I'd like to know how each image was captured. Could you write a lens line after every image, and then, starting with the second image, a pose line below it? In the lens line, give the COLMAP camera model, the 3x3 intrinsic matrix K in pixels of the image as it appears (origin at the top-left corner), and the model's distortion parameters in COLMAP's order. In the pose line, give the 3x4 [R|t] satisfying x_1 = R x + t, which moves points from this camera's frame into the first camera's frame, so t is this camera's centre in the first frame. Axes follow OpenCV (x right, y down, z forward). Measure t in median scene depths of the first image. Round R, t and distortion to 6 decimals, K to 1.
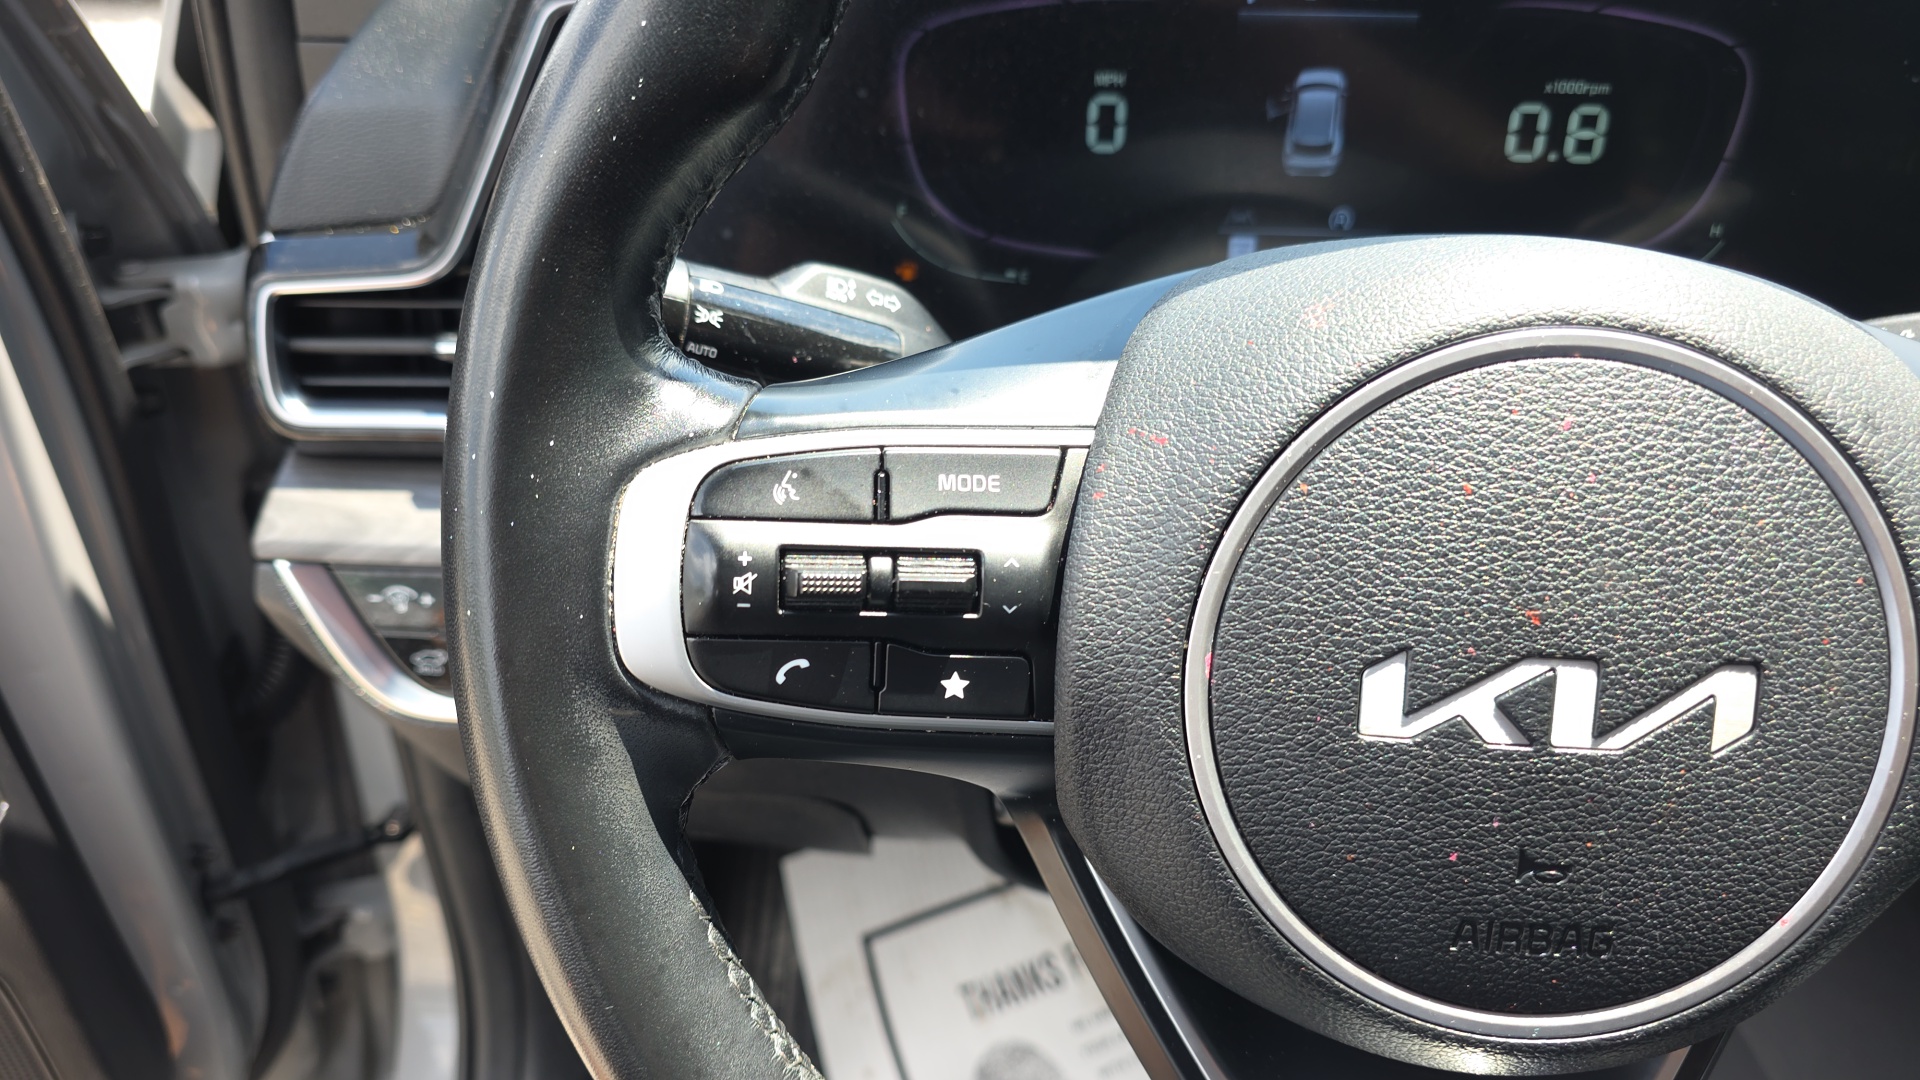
lens RADIAL K [[1343.2, 0, 940.4], [0, 1343.2, 581.3], [0, 0, 1]] dist [0.002762, -0.002099]
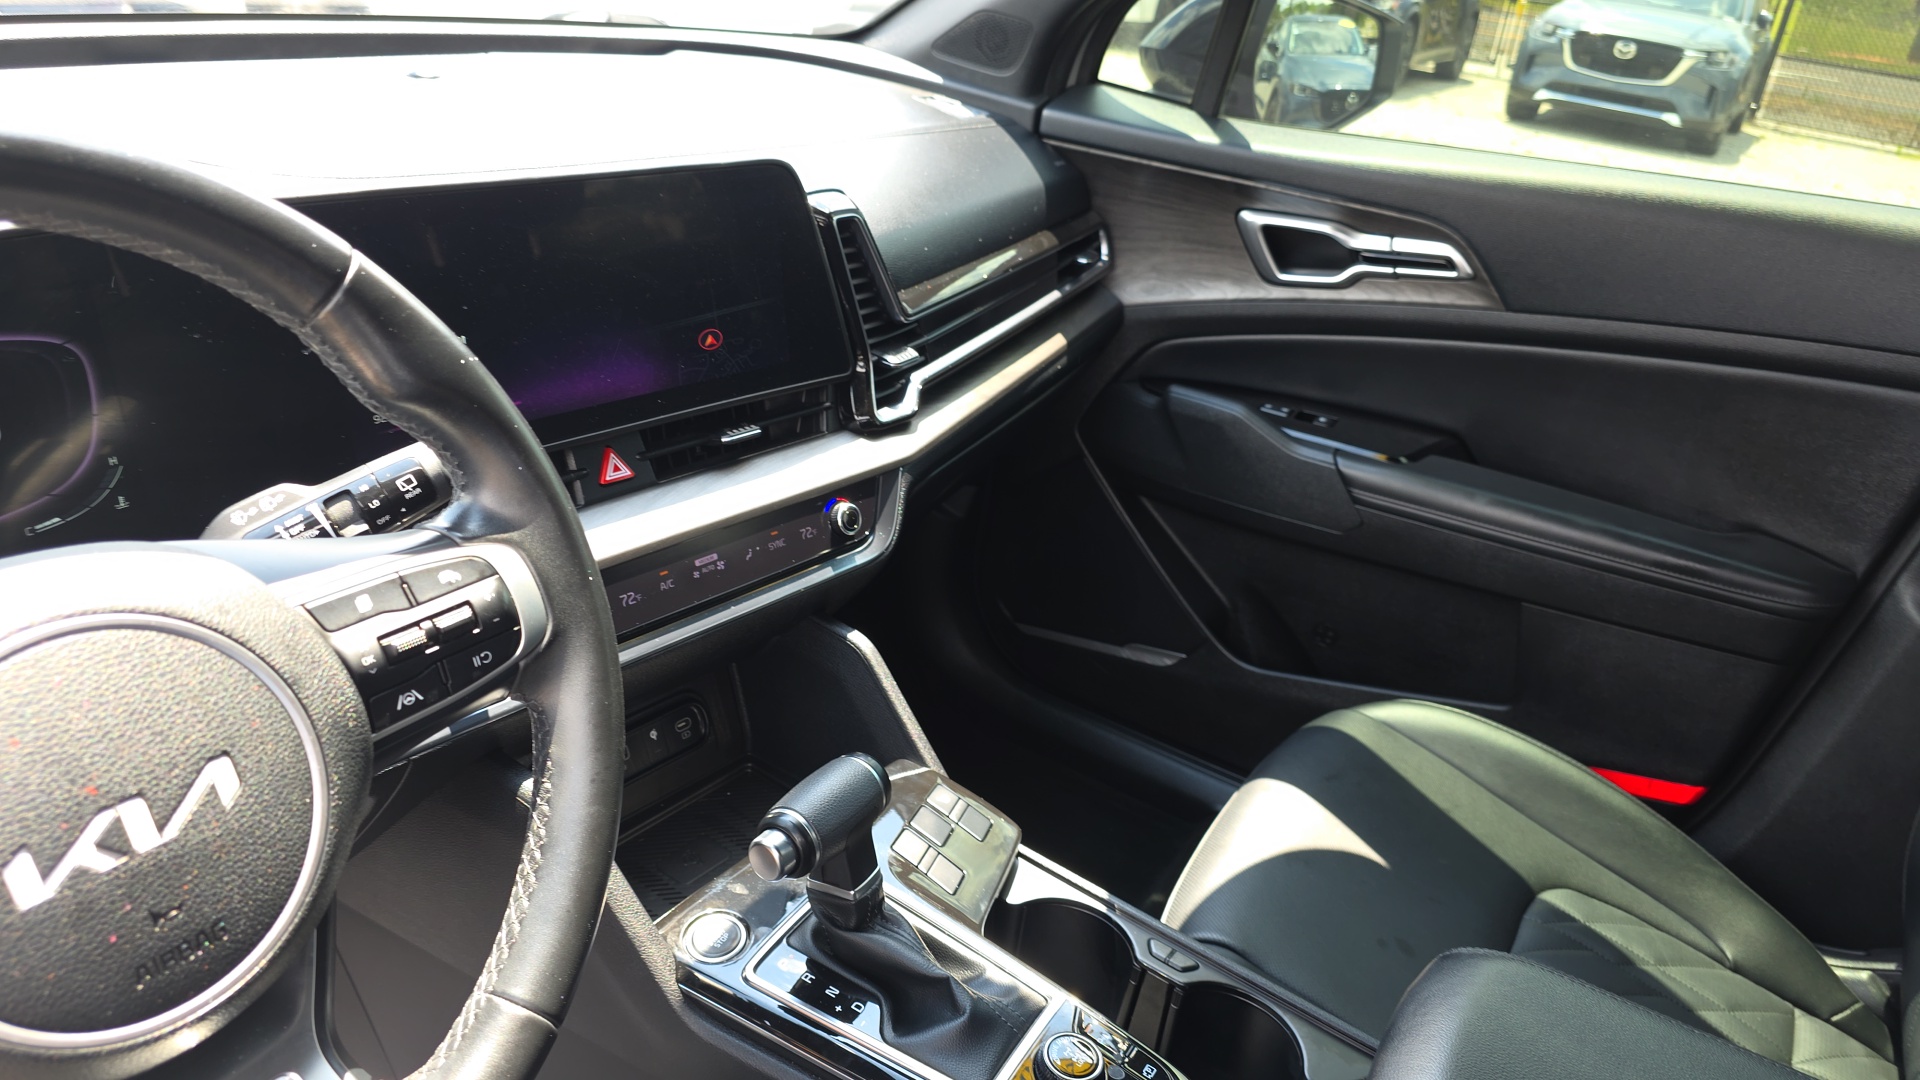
lens RADIAL K [[1303.8, 0, 949.8], [0, 1303.8, 522.5], [0, 0, 1]] dist [0.040305, -0.053306]
pose [[0.483879, -0.332695, 0.809429, -0.143701], [0.397526, 0.907549, 0.135383, -0.039541], [-0.779638, 0.256260, 0.571398, -0.474981]]
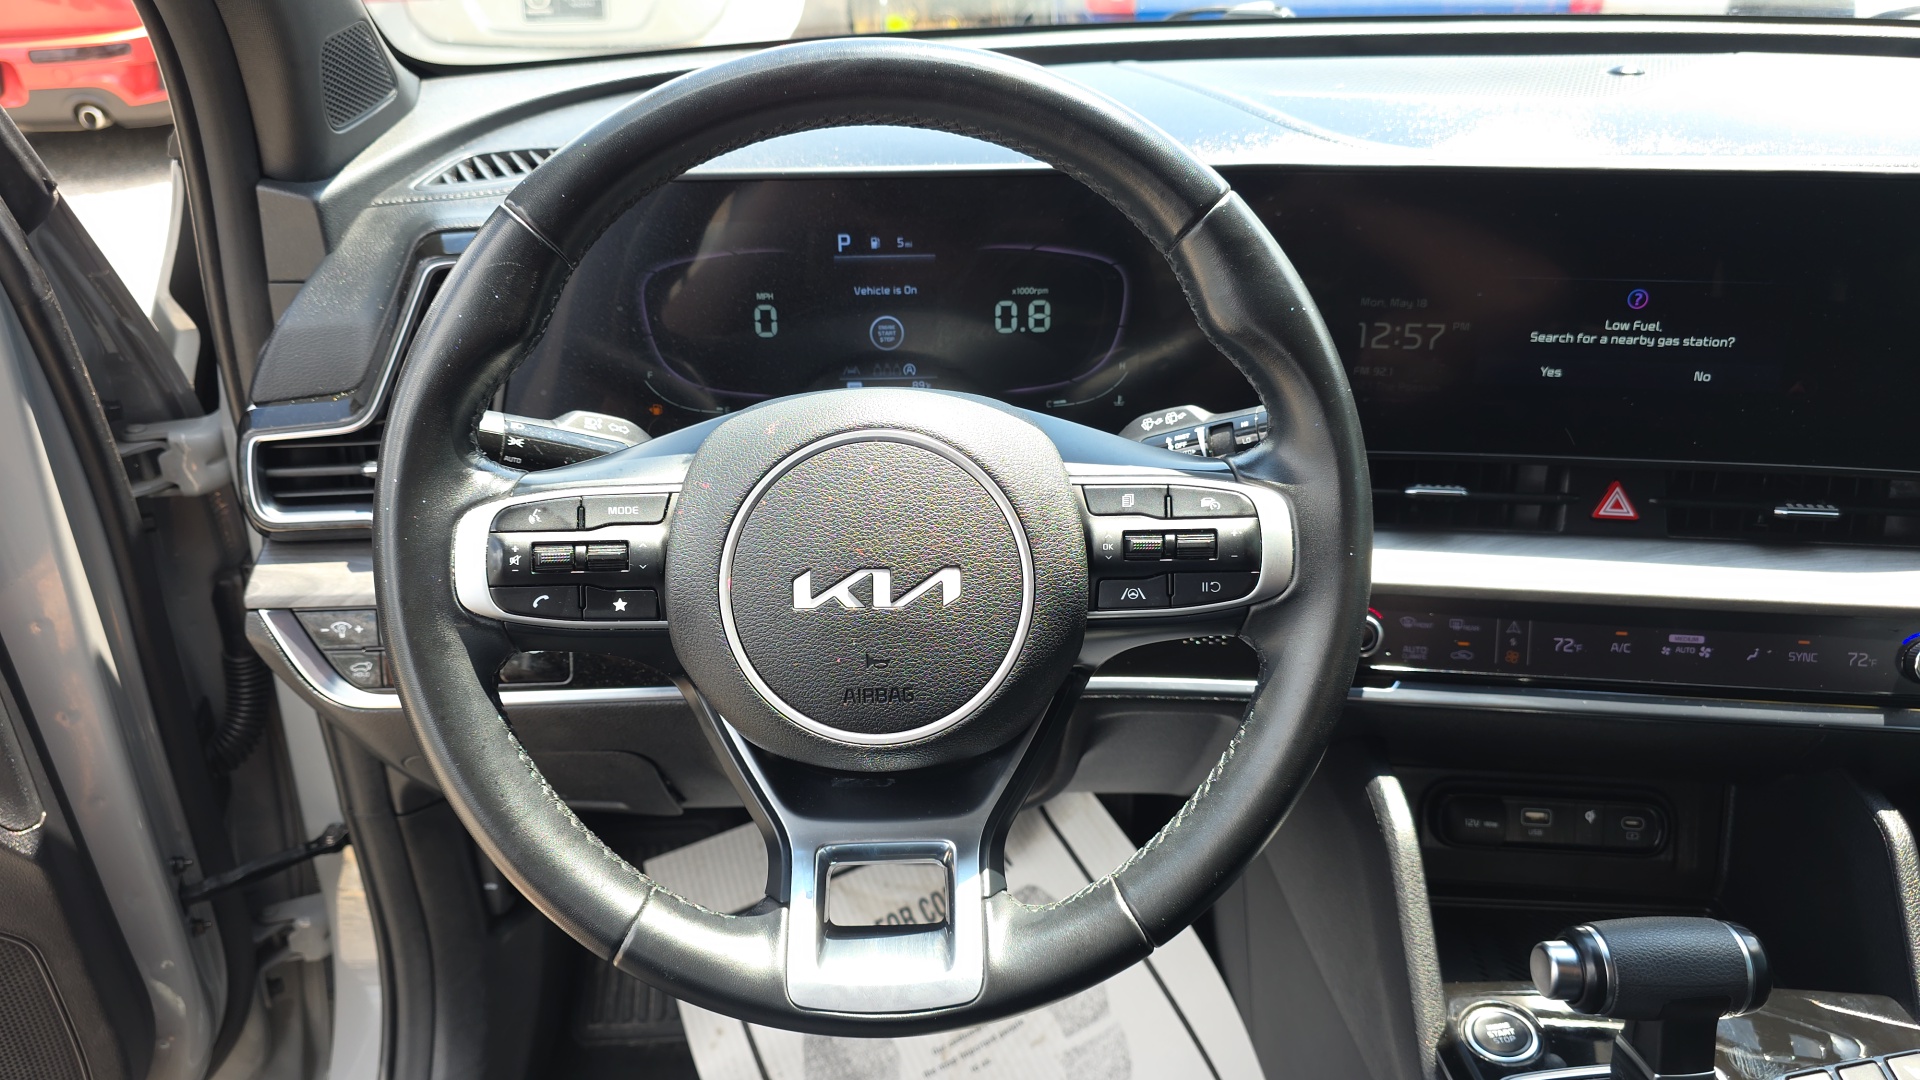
lens RADIAL K [[1312.8, 0, 954.3], [0, 1312.8, 546.6], [0, 0, 1]] dist [0.058180, -0.066783]
pose [[0.996200, -0.054071, 0.068284, 0.237289], [0.061171, 0.992422, -0.106567, 0.142501], [-0.062004, 0.110339, 0.991958, -0.665297]]
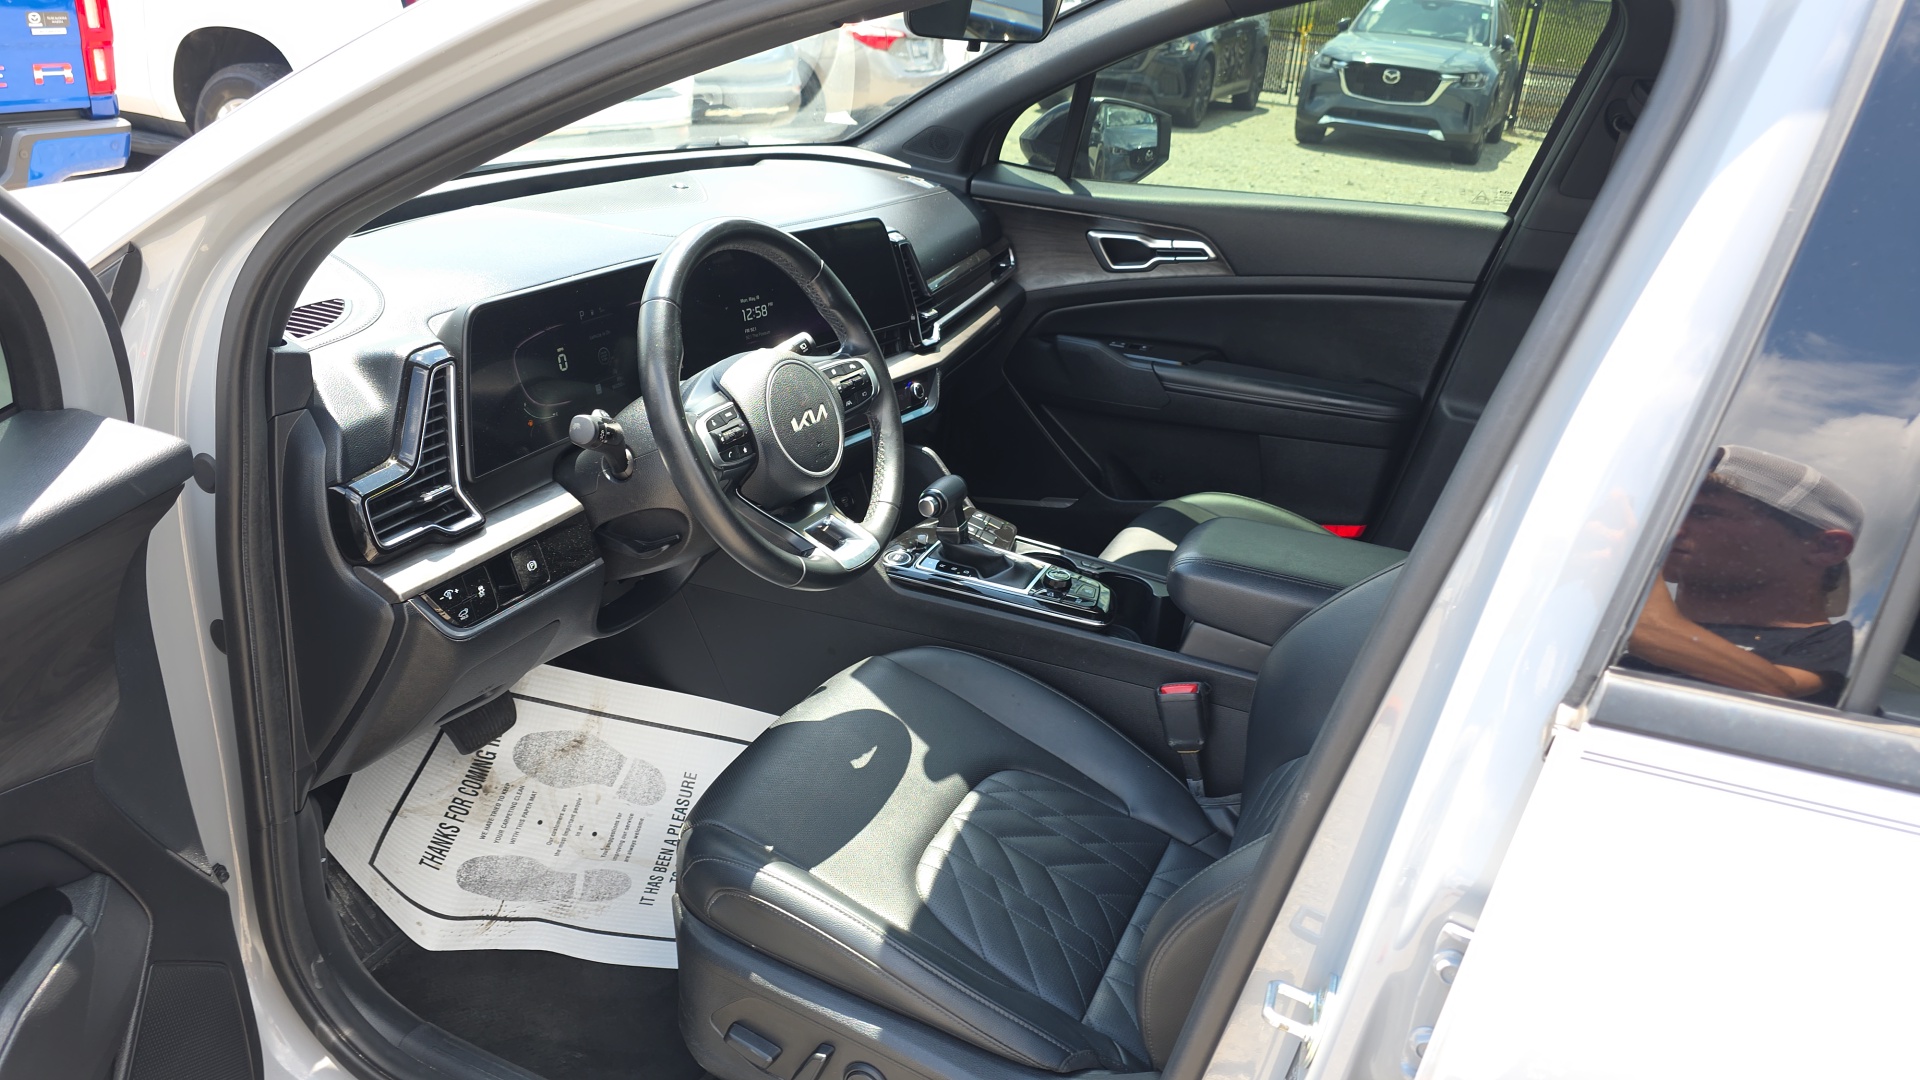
lens RADIAL K [[1291.1, 0, 947.4], [0, 1291.1, 534.0], [0, 0, 1]] dist [0.065164, -0.063084]
pose [[0.367275, -0.352629, 0.860675, -2.441411], [0.459042, 0.873519, 0.162005, -0.059475], [-0.808944, 0.335586, 0.482693, -1.161993]]
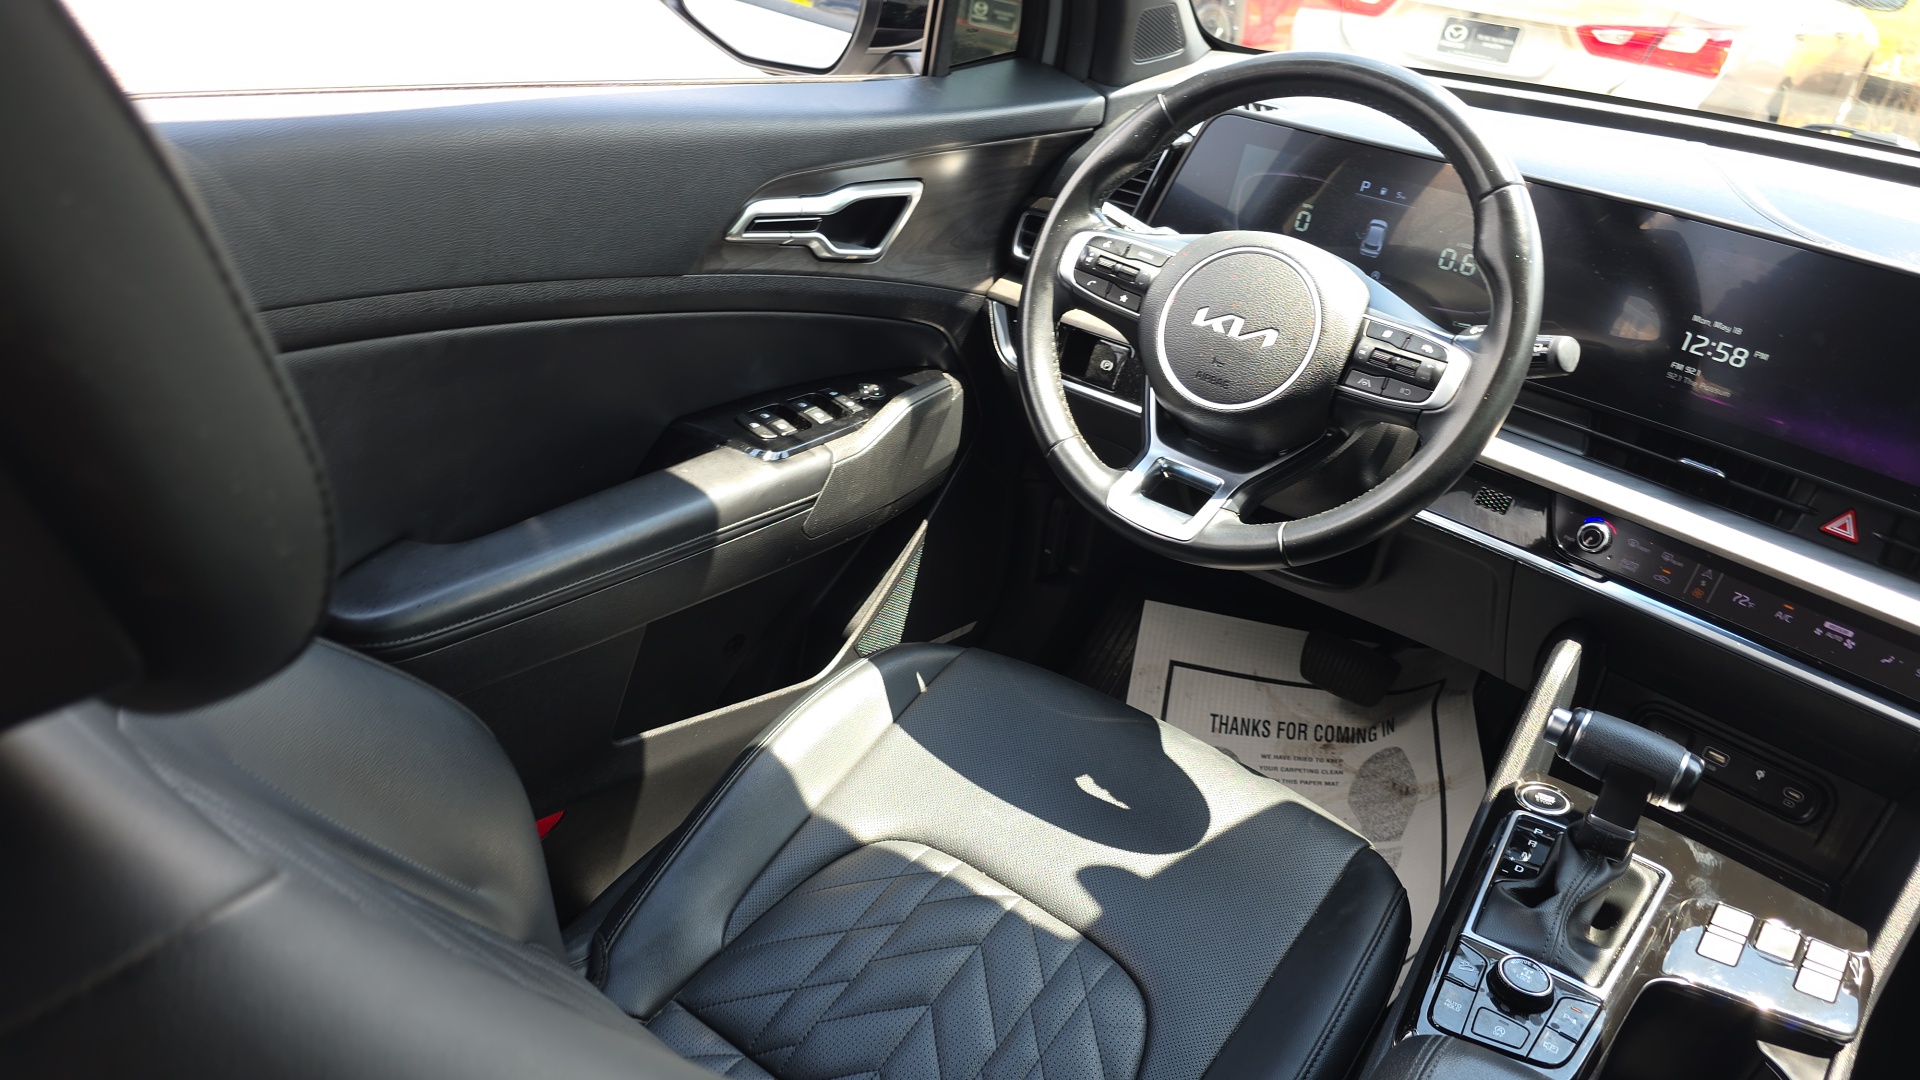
lens RADIAL K [[1296.5, 0, 967.7], [0, 1296.5, 541.2], [0, 0, 1]] dist [0.054492, -0.053717]
pose [[0.830547, 0.341040, -0.440322, 0.989950], [-0.393392, 0.918870, -0.030338, 0.647873], [0.394253, 0.198416, 0.897327, -1.628800]]
